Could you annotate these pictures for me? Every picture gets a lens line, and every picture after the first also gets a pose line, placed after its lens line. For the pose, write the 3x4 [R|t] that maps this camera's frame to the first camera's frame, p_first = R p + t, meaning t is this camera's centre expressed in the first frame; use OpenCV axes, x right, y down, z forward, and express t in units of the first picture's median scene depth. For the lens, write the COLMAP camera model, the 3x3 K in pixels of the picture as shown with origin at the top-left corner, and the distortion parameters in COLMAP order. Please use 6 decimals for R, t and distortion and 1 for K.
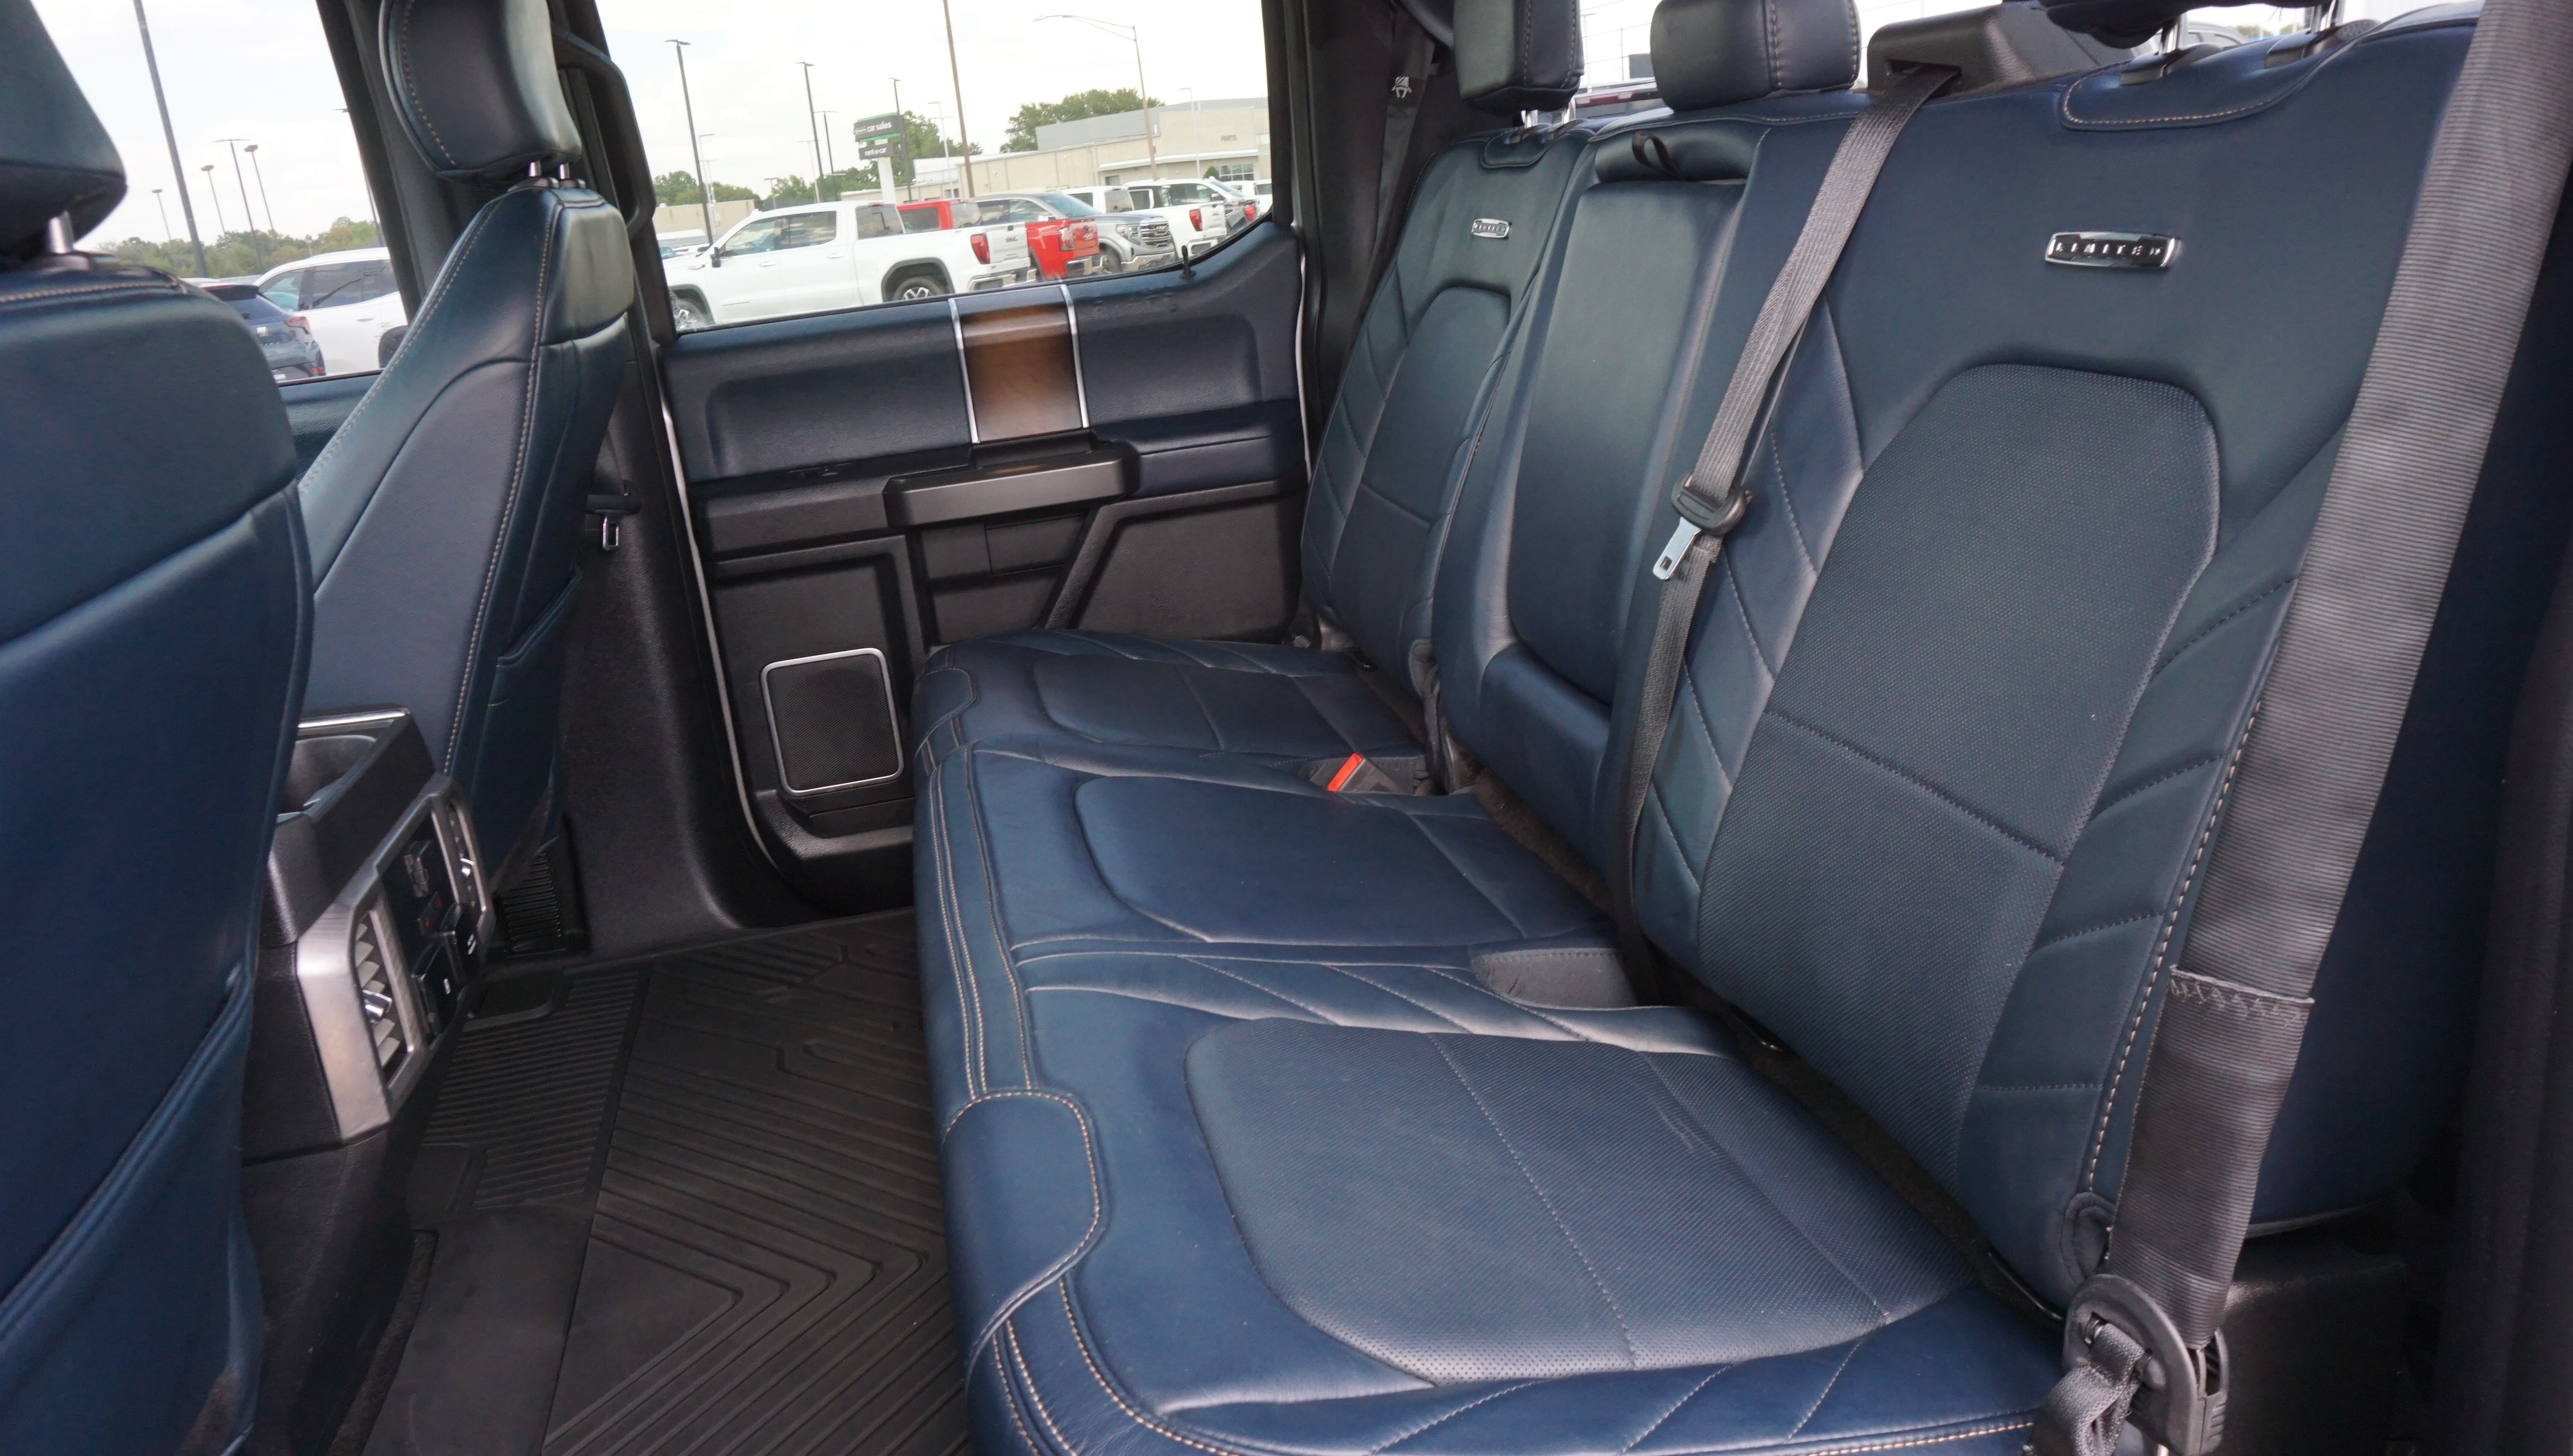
lens RADIAL K [[1747.3, 0, 1293.2], [0, 1747.3, 721.7], [0, 0, 1]] dist [-0.046744, 0.047005]
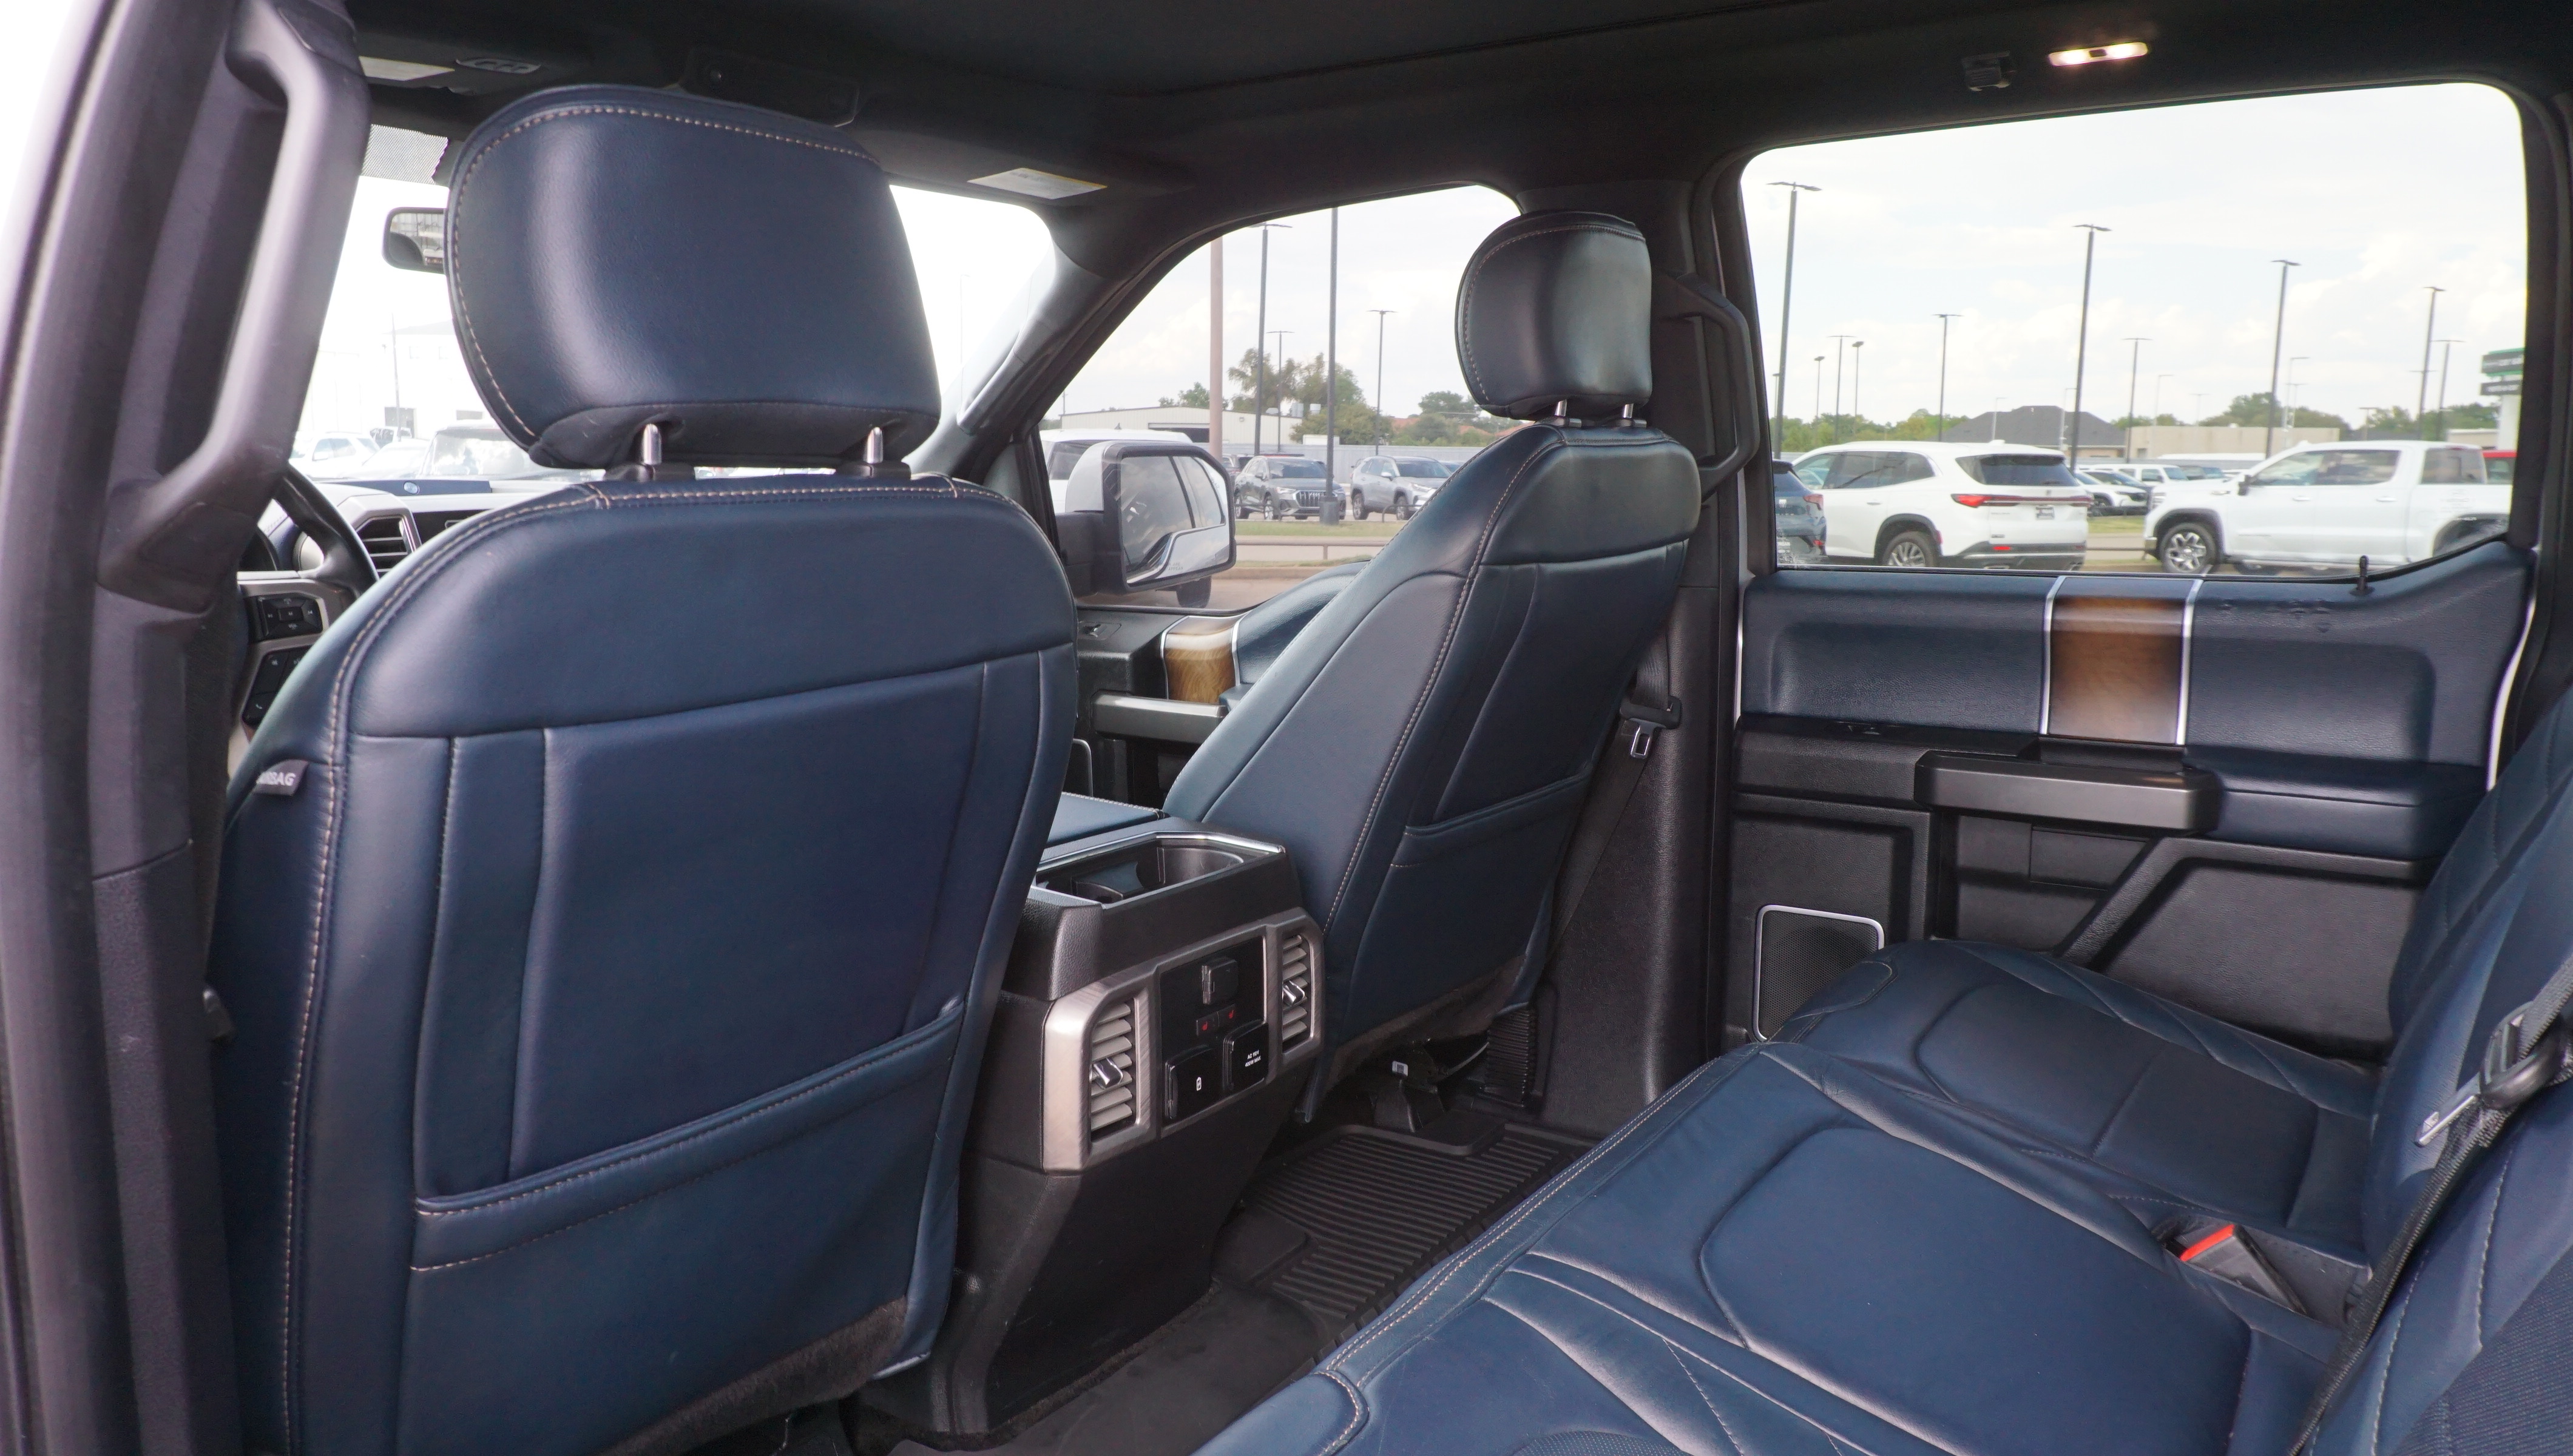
lens RADIAL K [[1752.7, 0, 1283.7], [0, 1752.7, 720.6], [0, 0, 1]] dist [-0.040582, 0.037101]
pose [[0.658932, 0.205970, -0.723453, 0.228081], [-0.285367, 0.958331, 0.012924, -0.073420], [0.695970, 0.197934, 0.690252, 0.117626]]
